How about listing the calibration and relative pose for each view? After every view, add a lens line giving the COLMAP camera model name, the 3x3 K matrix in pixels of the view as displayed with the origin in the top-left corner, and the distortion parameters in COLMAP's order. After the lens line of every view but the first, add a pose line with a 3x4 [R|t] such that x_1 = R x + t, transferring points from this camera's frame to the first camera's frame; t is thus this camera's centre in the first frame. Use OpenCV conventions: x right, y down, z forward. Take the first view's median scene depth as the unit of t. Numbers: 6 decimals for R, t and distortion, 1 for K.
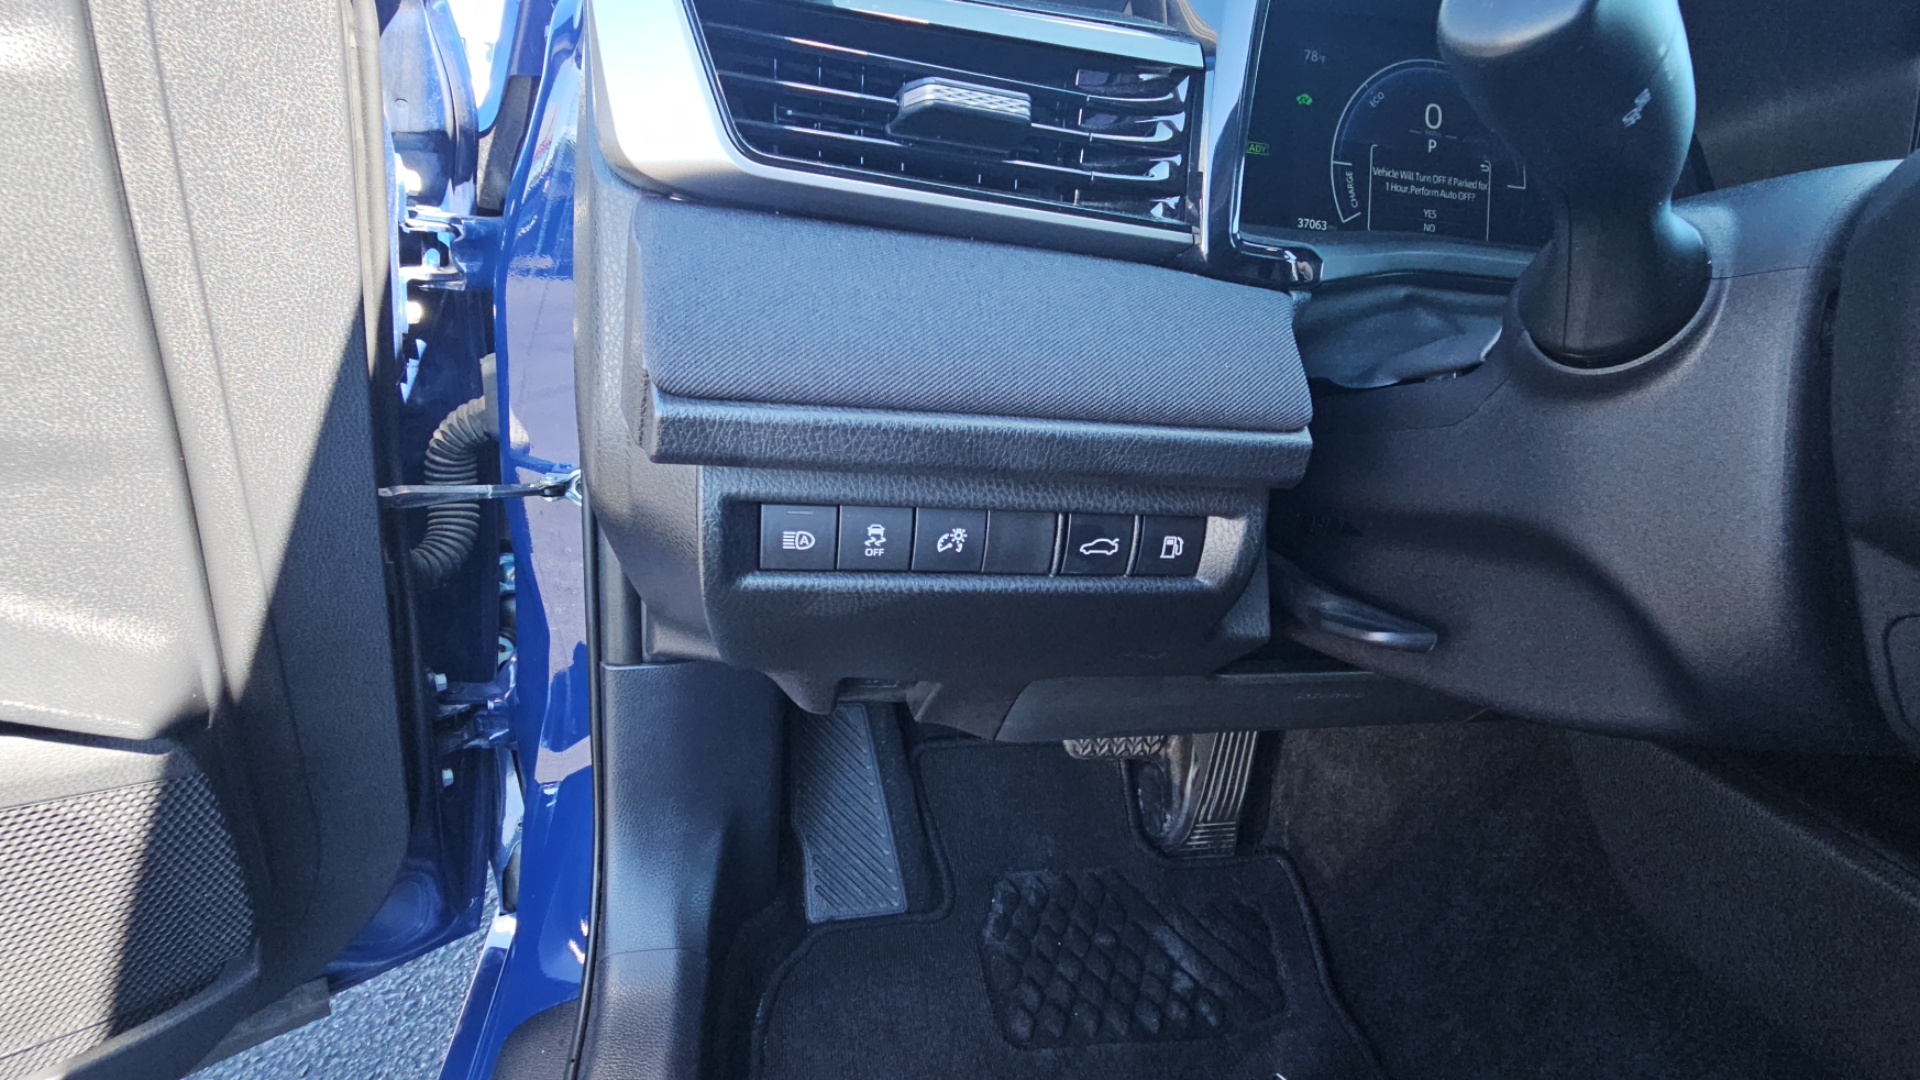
lens RADIAL K [[865.7, 0, 977.5], [0, 865.7, 542.6], [0, 0, 1]] dist [-0.010233, -0.000123]
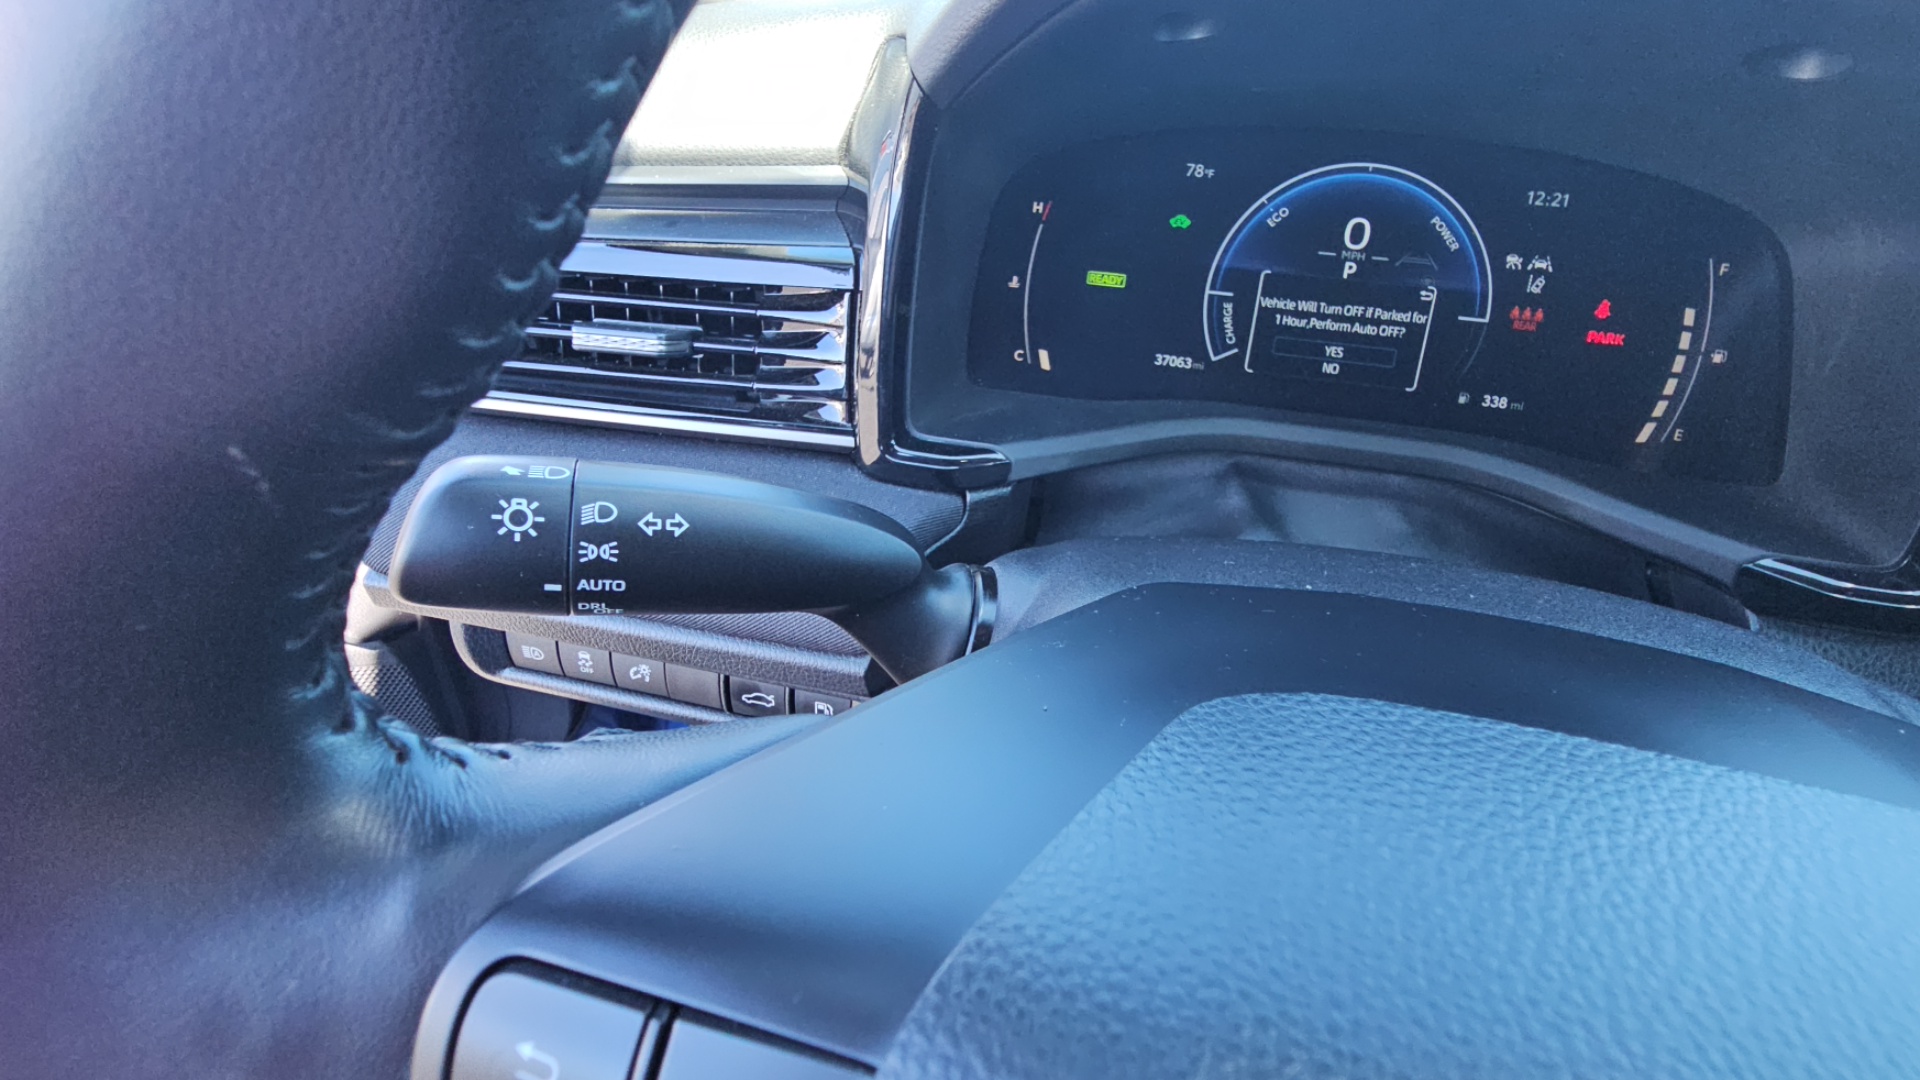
lens RADIAL K [[860.2, 0, 980.8], [0, 860.2, 541.9], [0, 0, 1]] dist [0.001625, -0.001187]
pose [[0.903254, 0.167784, -0.394944, 0.579258], [-0.114902, 0.981348, 0.154121, -0.288767], [0.413437, -0.093831, 0.905685, 0.066031]]
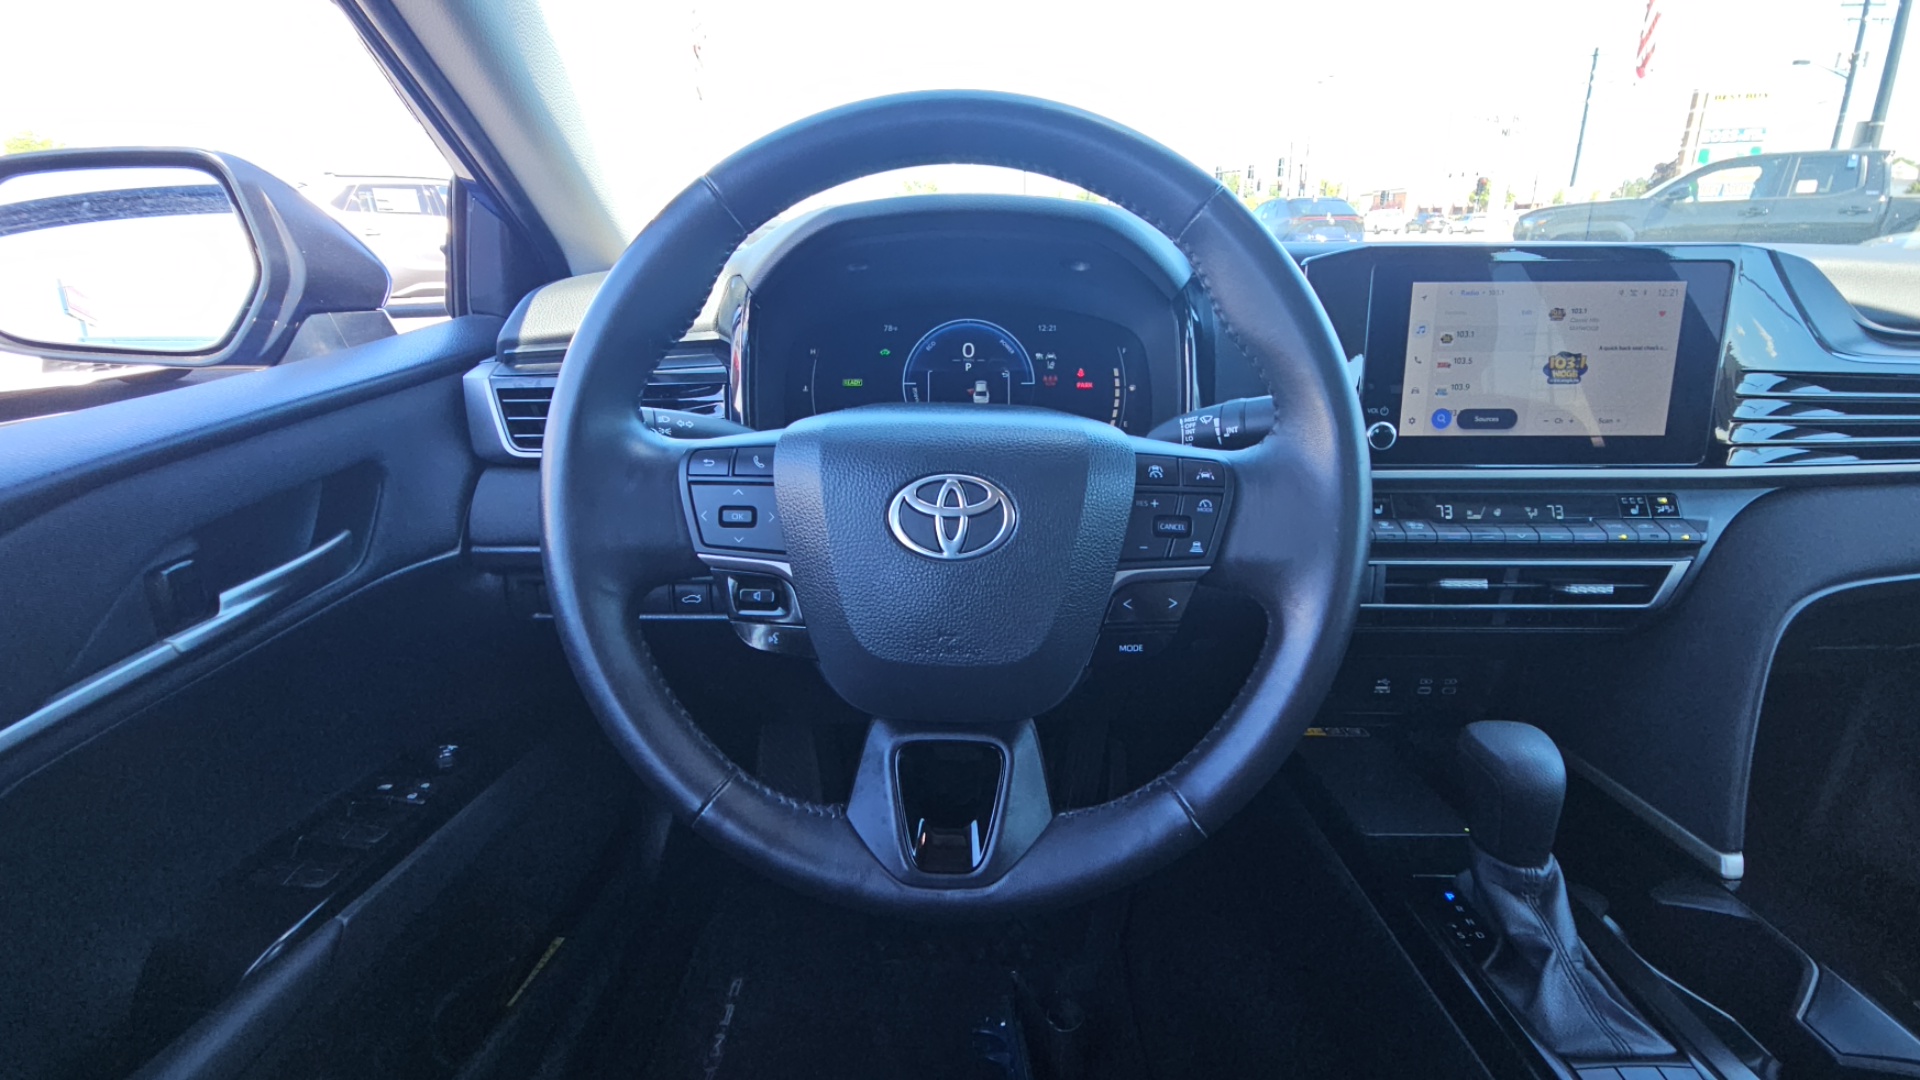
lens RADIAL K [[858.9, 0, 977.8], [0, 858.9, 545.3], [0, 0, 1]] dist [0.000391, -0.001602]
pose [[0.973397, -0.037183, -0.226087, 0.926570], [0.016722, 0.995642, -0.091751, 0.058469], [0.228513, 0.085529, 0.969777, -0.649660]]
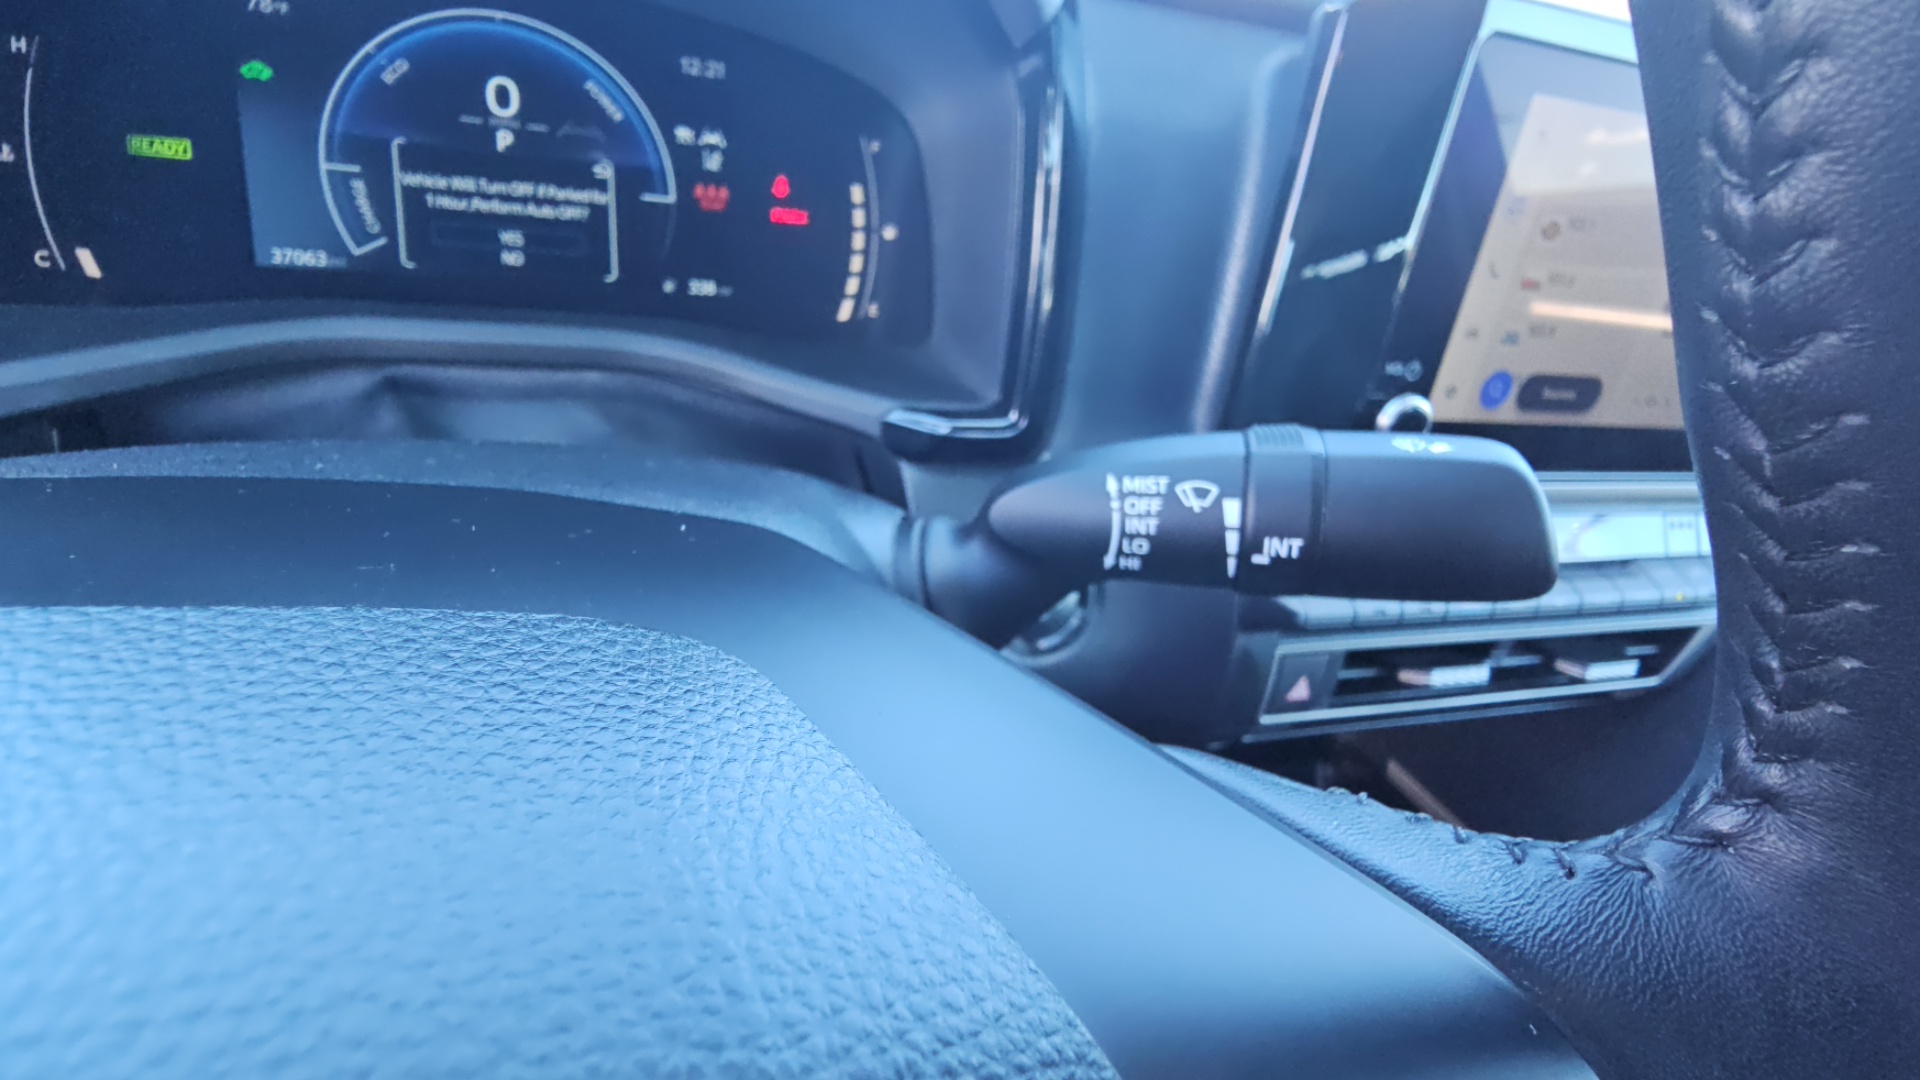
lens RADIAL K [[873.6, 0, 979.8], [0, 873.6, 541.2], [0, 0, 1]] dist [0.013029, -0.014318]
pose [[0.993401, -0.004823, 0.114587, 0.838182], [-0.014004, 0.986539, 0.162928, -0.254980], [-0.113831, -0.163458, 0.979961, 0.181165]]
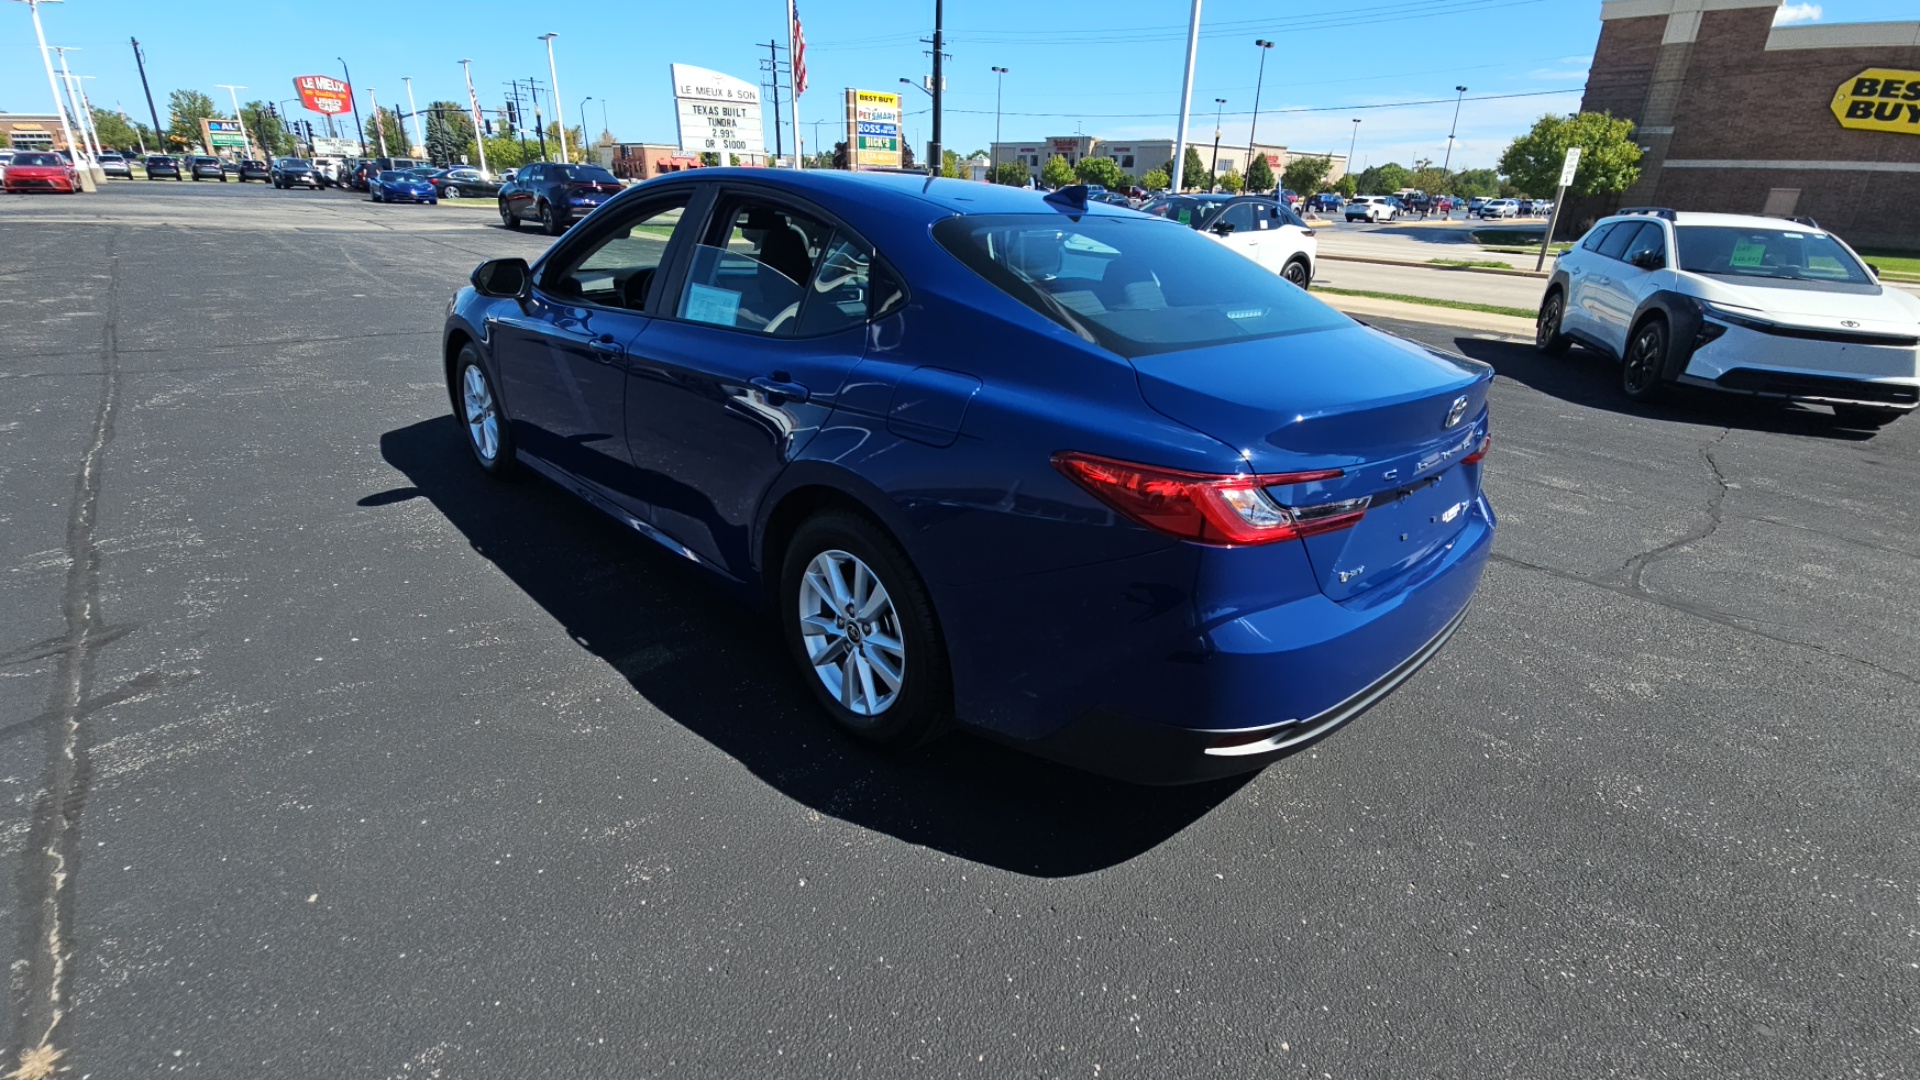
lens RADIAL K [[858.9, 0, 977.8], [0, 858.9, 545.3], [0, 0, 1]] dist [0.000391, -0.001602]
pose [[0.839055, -0.257517, 0.479241, -1.650208], [0.258278, 0.963833, 0.065716, 2.448452], [-0.478831, 0.068638, 0.875220, -8.591169]]
